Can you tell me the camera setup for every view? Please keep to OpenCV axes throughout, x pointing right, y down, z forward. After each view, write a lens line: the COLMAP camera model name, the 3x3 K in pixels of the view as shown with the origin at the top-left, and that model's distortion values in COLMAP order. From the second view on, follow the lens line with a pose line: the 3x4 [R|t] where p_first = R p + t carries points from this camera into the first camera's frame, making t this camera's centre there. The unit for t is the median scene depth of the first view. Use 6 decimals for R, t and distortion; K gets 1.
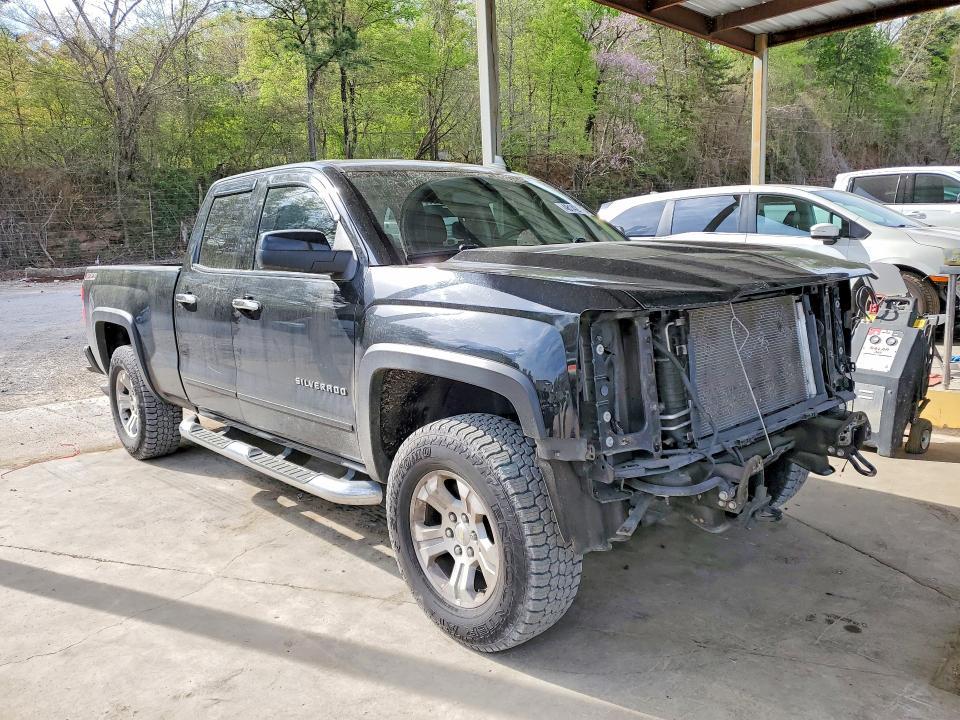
lens RADIAL K [[751.9, 0, 480.0], [0, 751.9, 360.0], [0, 0, 1]] dist [0.029747, -0.002021]
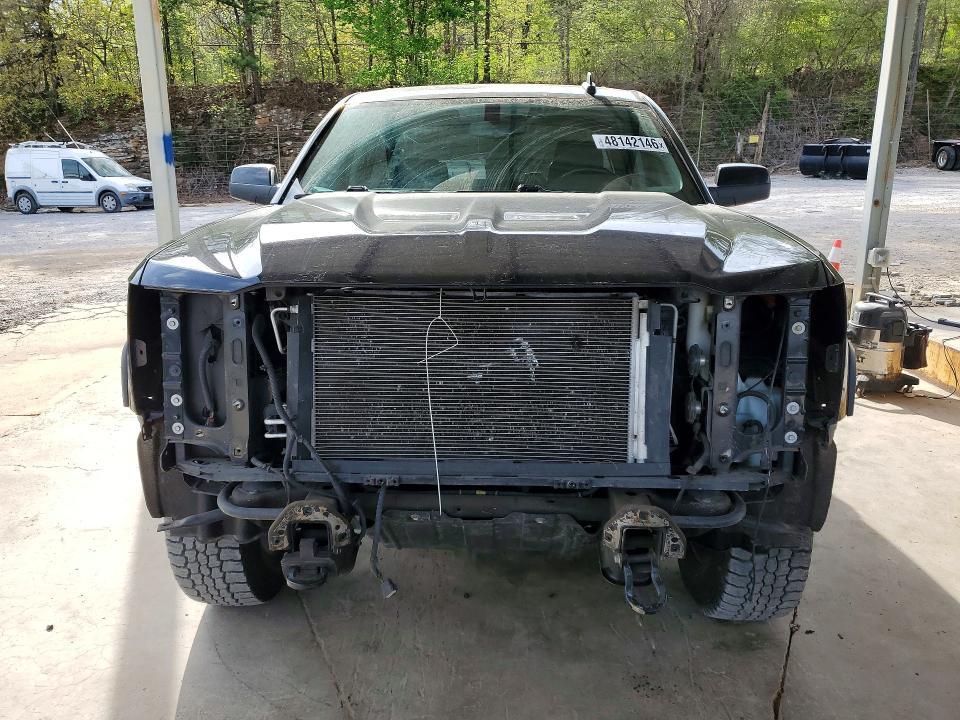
lens RADIAL K [[751.9, 0, 480.0], [0, 751.9, 360.0], [0, 0, 1]] dist [0.029747, -0.002021]
pose [[0.710073, 0.210552, -0.671911, 0.753986], [-0.132008, 0.977132, 0.166692, -0.124218], [0.691643, -0.029666, 0.721630, 0.452997]]
